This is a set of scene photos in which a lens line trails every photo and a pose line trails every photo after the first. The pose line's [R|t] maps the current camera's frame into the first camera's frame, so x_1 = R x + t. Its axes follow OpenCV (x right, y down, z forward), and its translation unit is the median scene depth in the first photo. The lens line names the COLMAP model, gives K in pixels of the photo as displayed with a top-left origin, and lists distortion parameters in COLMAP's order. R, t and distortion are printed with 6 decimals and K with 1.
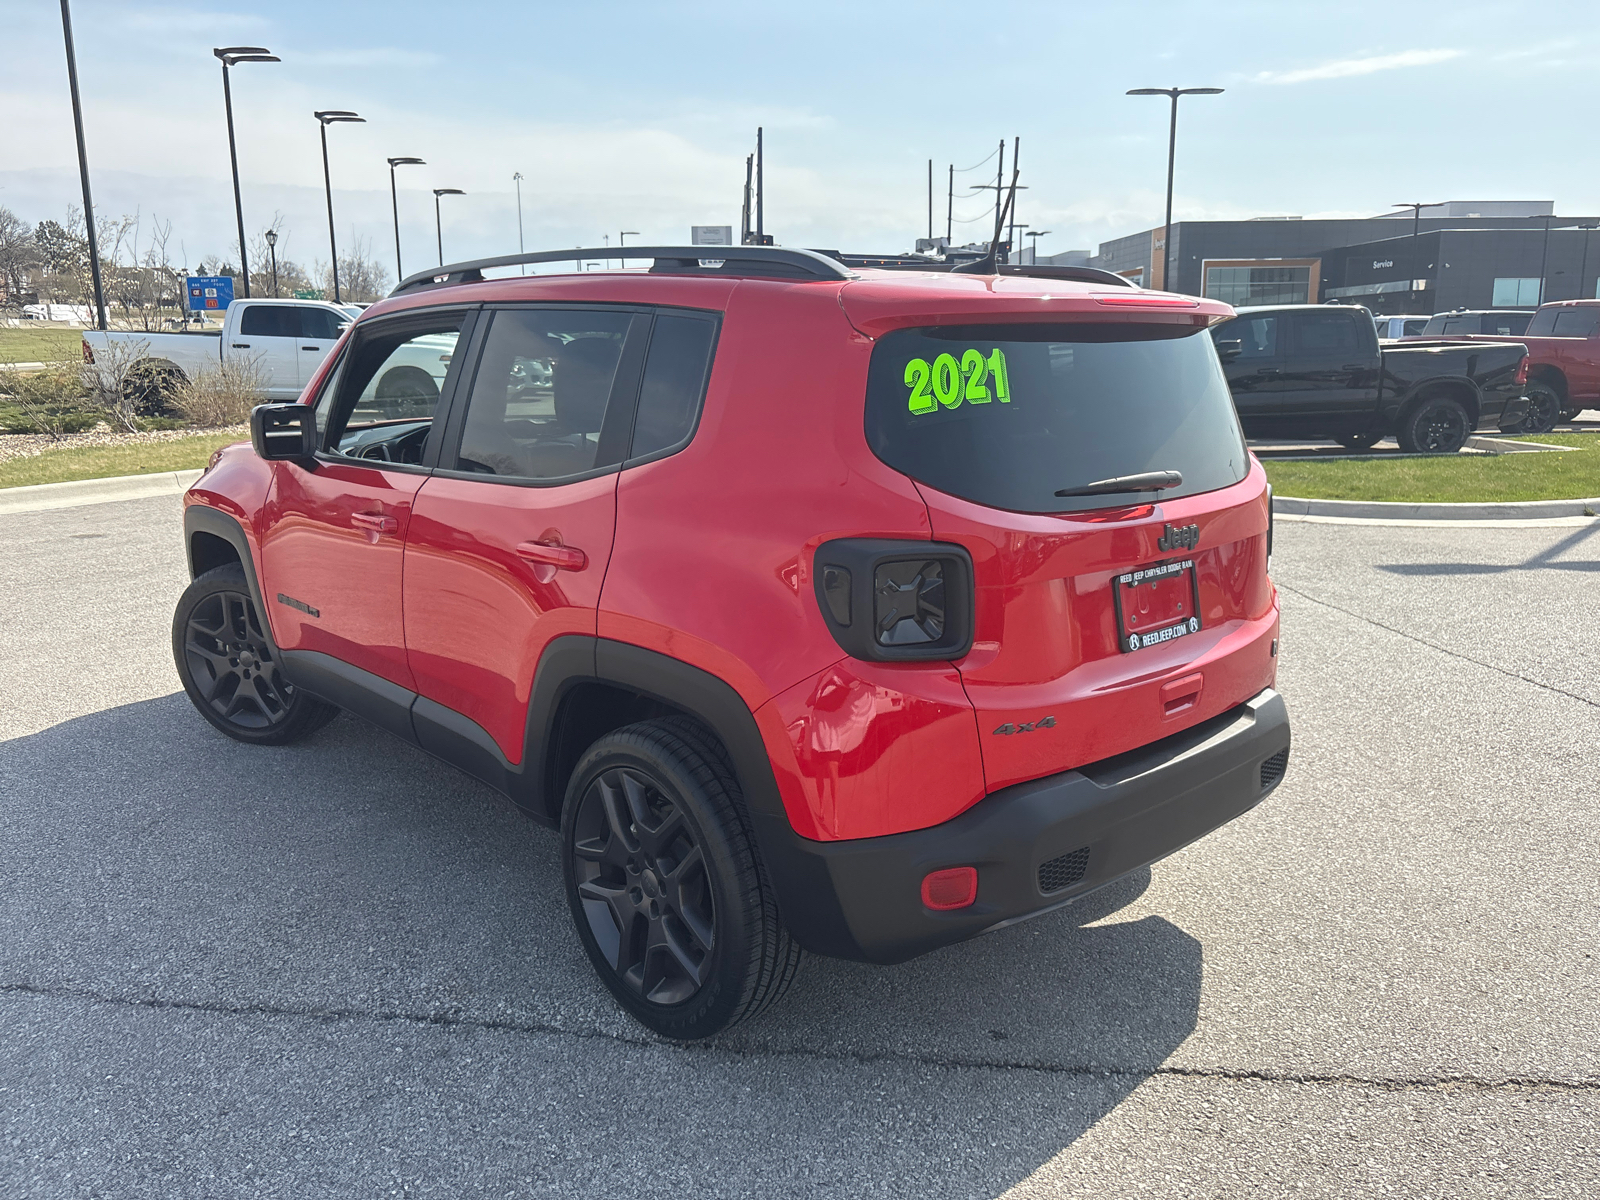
lens RADIAL K [[1218.3, 0, 797.0], [0, 1218.3, 600.9], [0, 0, 1]] dist [0.020734, -0.005005]
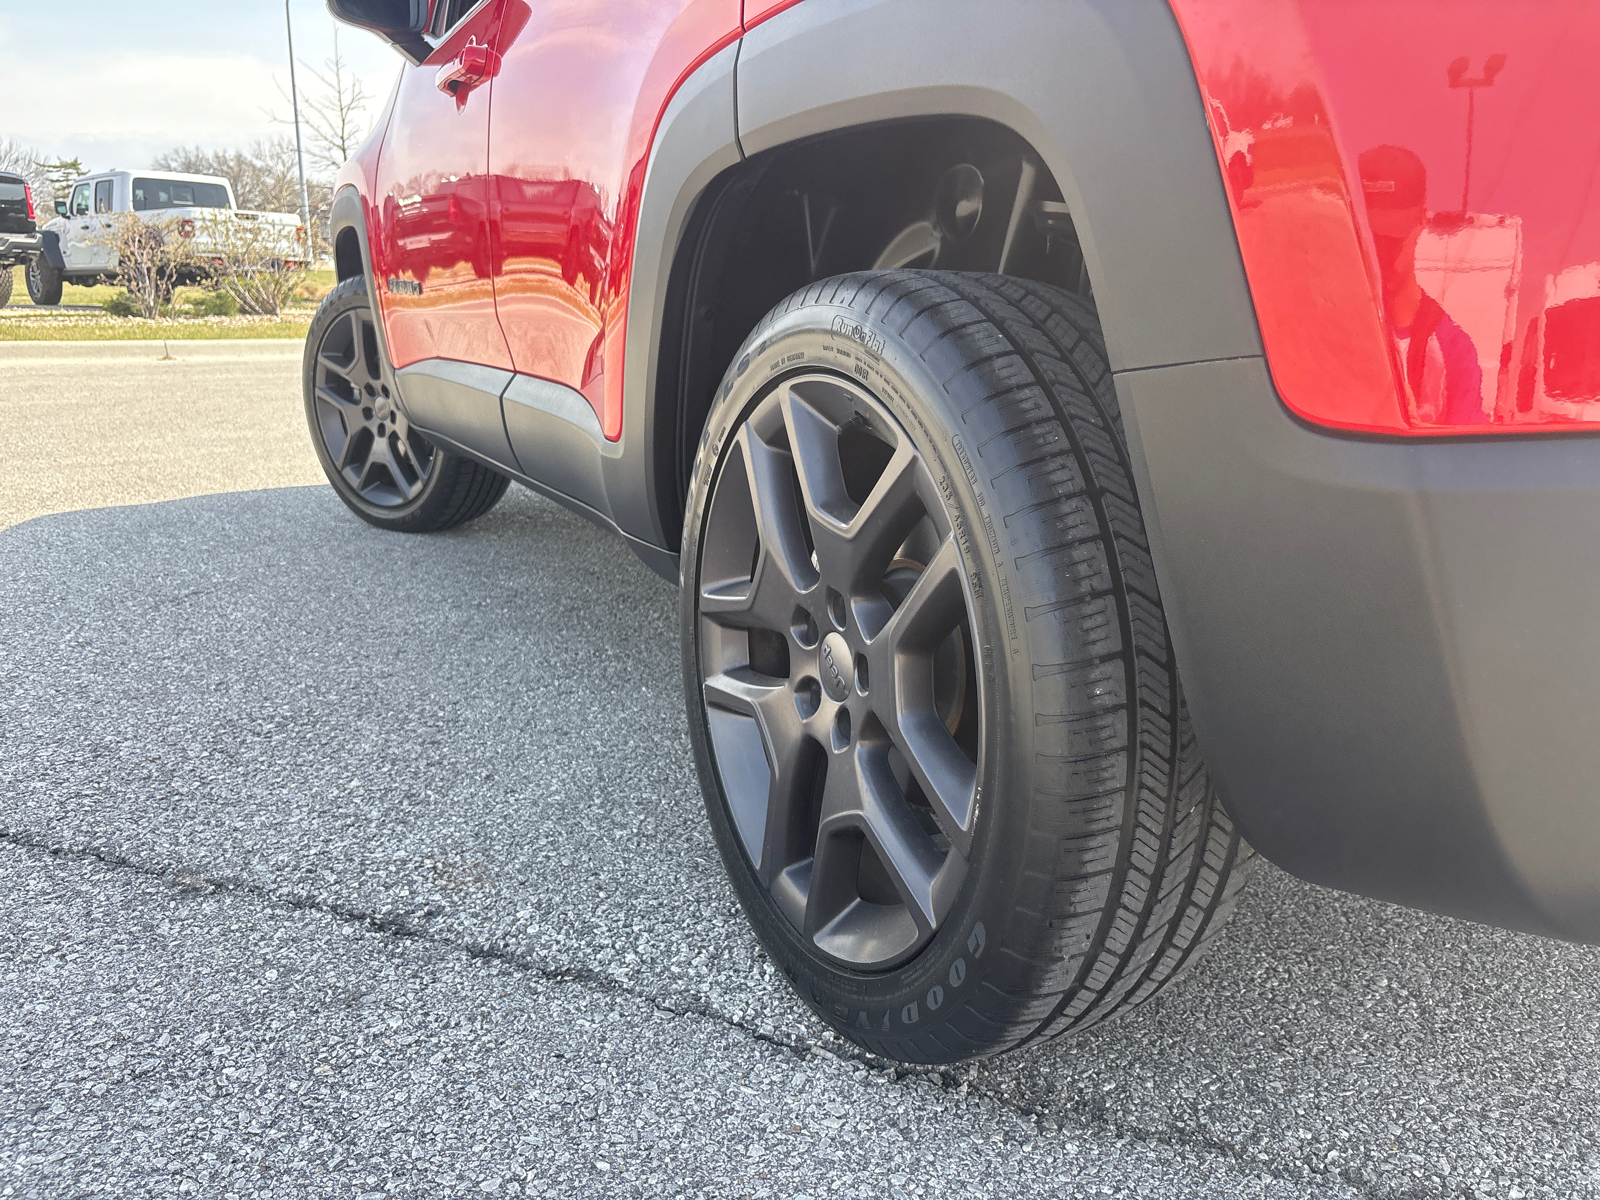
lens RADIAL K [[1218.3, 0, 808.6], [0, 1218.3, 597.5], [0, 0, 1]] dist [0.020734, -0.005005]
pose [[0.965929, 0.072858, -0.248340, -0.029915], [-0.066051, 0.997179, 0.035642, 0.193853], [0.250236, -0.018025, 0.968017, 0.600502]]
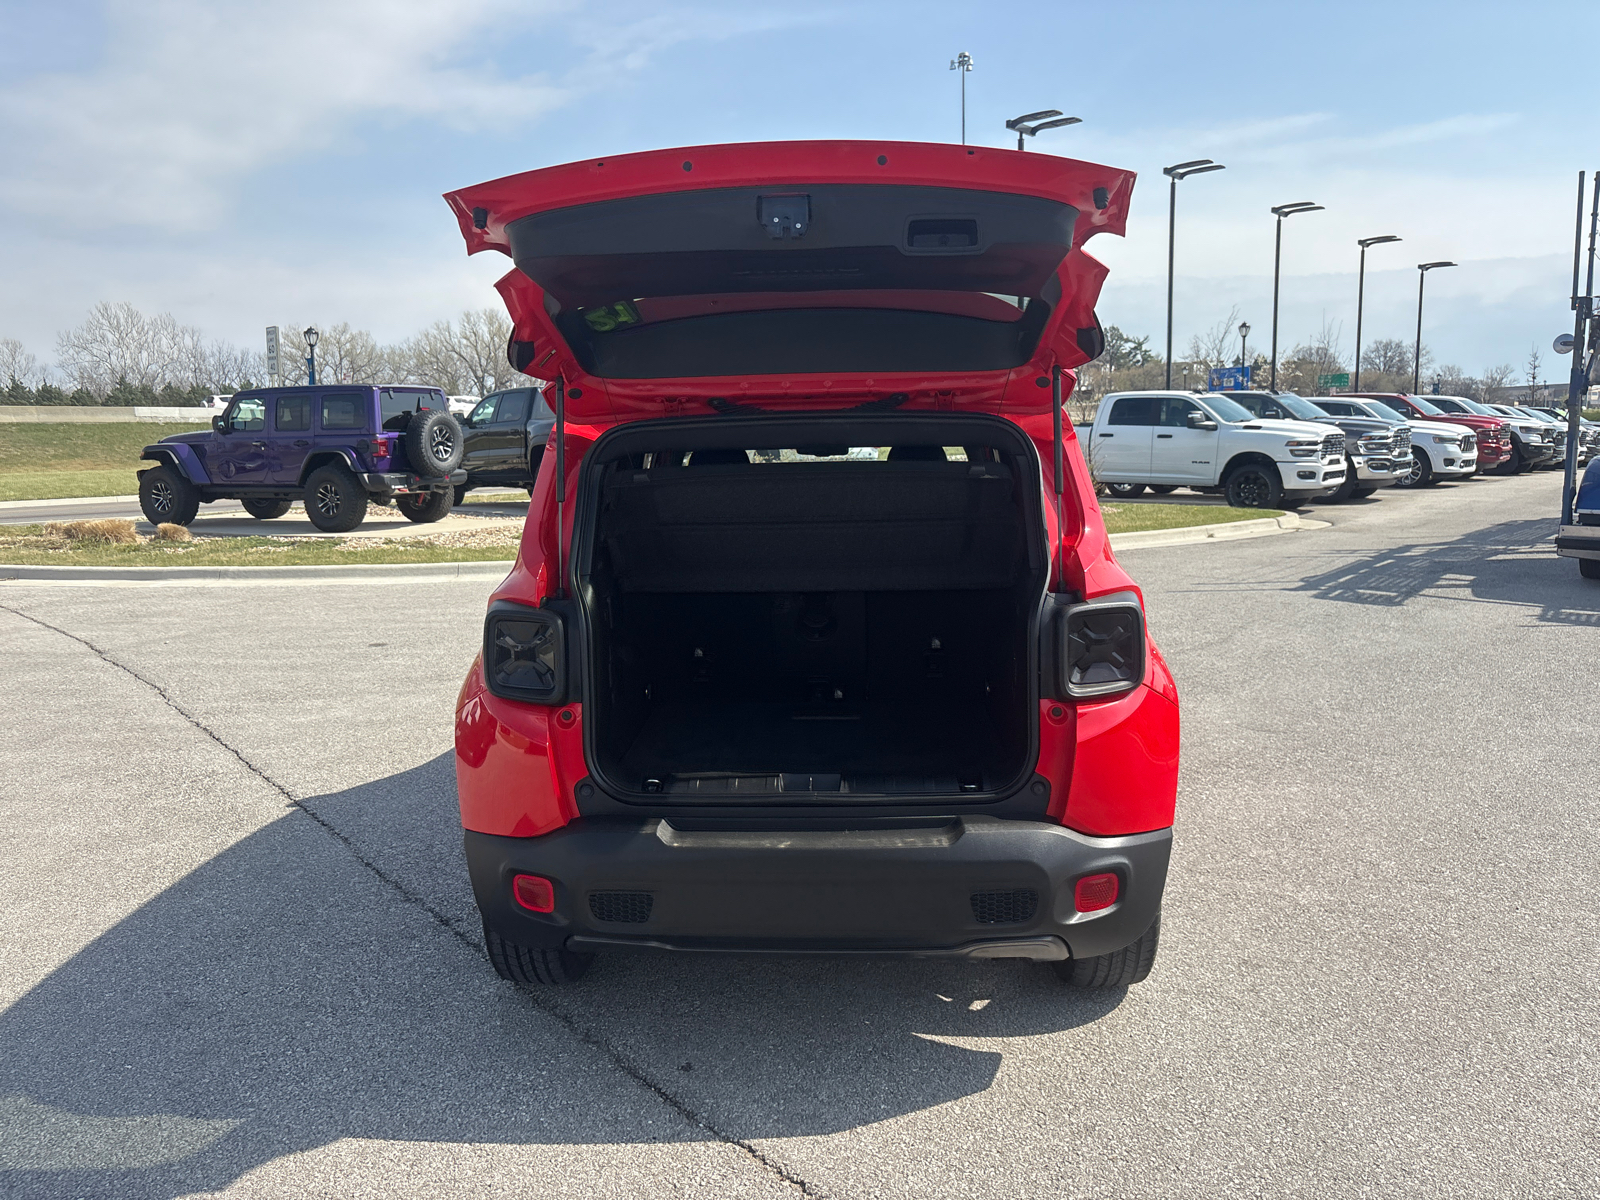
lens RADIAL K [[1218.3, 0, 795.3], [0, 1218.3, 606.5], [0, 0, 1]] dist [0.020734, -0.005005]
pose [[0.704237, 0.085287, -0.704823, 1.005472], [-0.128567, 0.991665, -0.008465, -0.063457], [0.698226, 0.096578, 0.709332, 0.250572]]
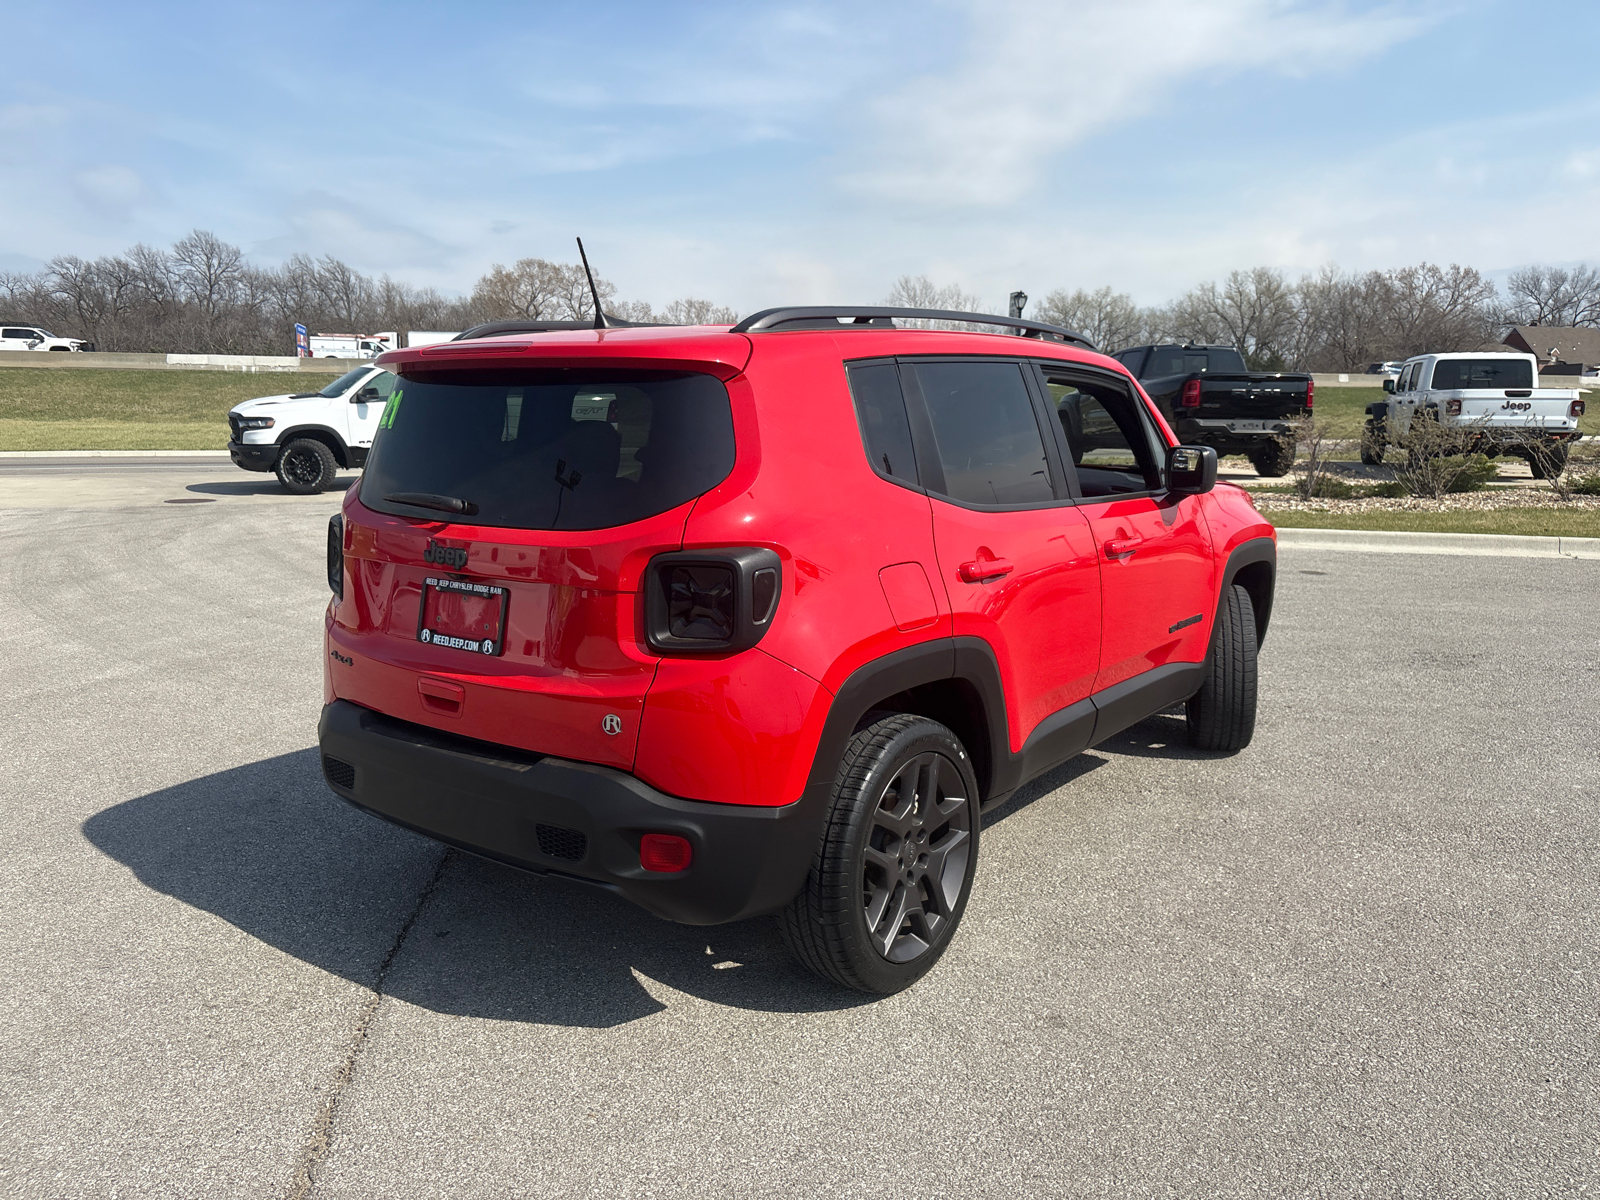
lens RADIAL K [[1218.3, 0, 790.9], [0, 1218.3, 599.8], [0, 0, 1]] dist [0.020734, -0.005005]
pose [[0.173115, 0.156661, -0.972362, 1.430965], [-0.208177, 0.970783, 0.119343, -0.207292], [0.962649, 0.181764, 0.200670, 1.059072]]
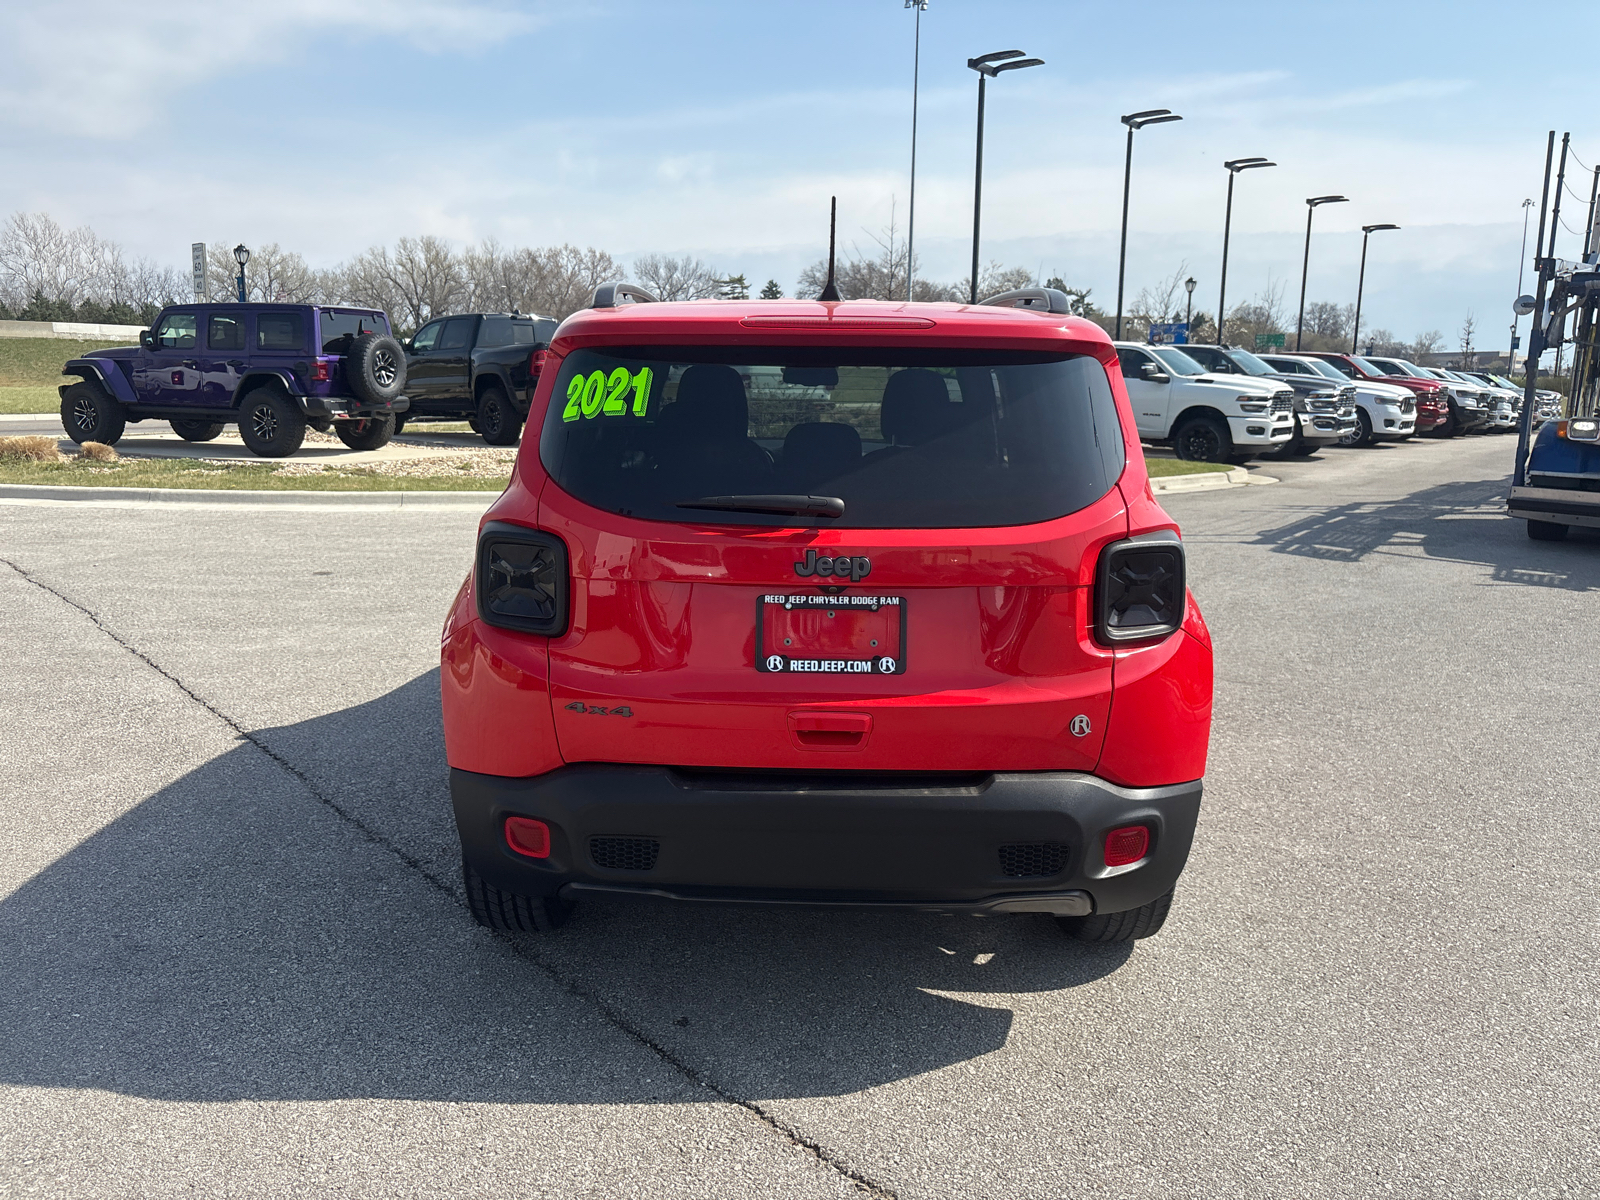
lens RADIAL K [[1218.3, 0, 788.8], [0, 1218.3, 596.0], [0, 0, 1]] dist [0.020734, -0.005005]
pose [[0.734007, 0.129929, -0.666597, 0.905034], [-0.154967, 0.987677, 0.021874, -0.042633], [0.661225, 0.087246, 0.745097, 0.256247]]
